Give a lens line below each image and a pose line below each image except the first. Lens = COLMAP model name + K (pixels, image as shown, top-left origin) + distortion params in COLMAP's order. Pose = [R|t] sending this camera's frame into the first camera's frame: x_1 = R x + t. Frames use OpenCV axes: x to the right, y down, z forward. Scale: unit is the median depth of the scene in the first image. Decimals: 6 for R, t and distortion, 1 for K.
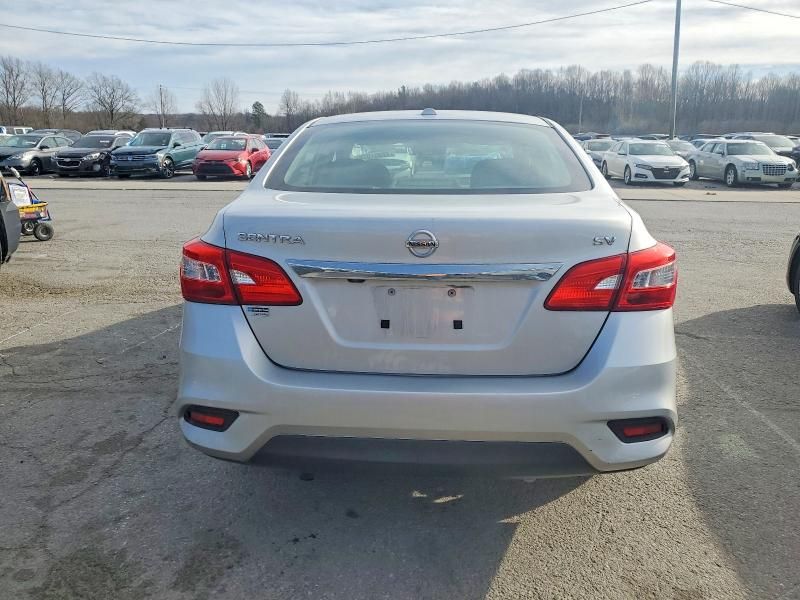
lens RADIAL K [[621.3, 0, 398.3], [0, 621.3, 299.1], [0, 0, 1]] dist [0.010373, 0.011434]
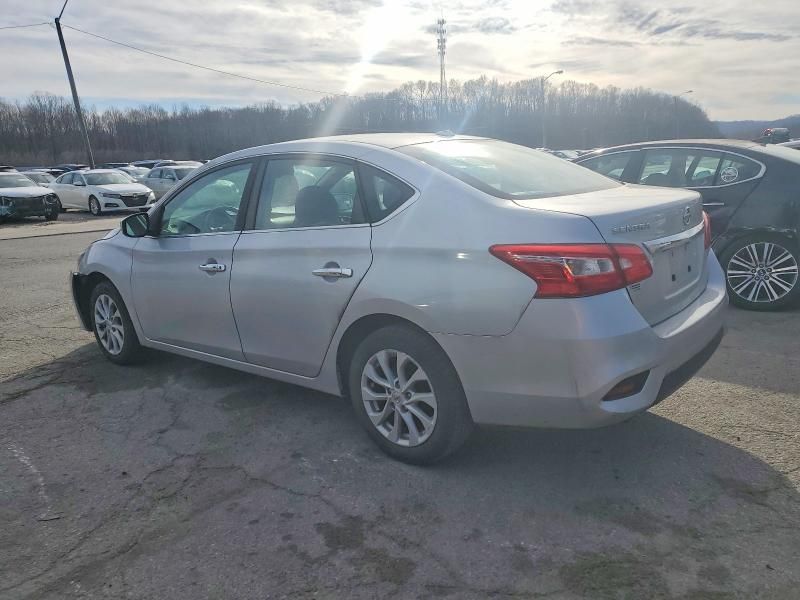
lens RADIAL K [[621.3, 0, 394.6], [0, 621.3, 304.5], [0, 0, 1]] dist [0.010373, 0.011434]
pose [[0.602844, -0.212458, 0.769052, -0.133051], [0.241000, 0.967359, 0.078328, -0.014514], [-0.760591, 0.138122, 0.634369, 0.052501]]
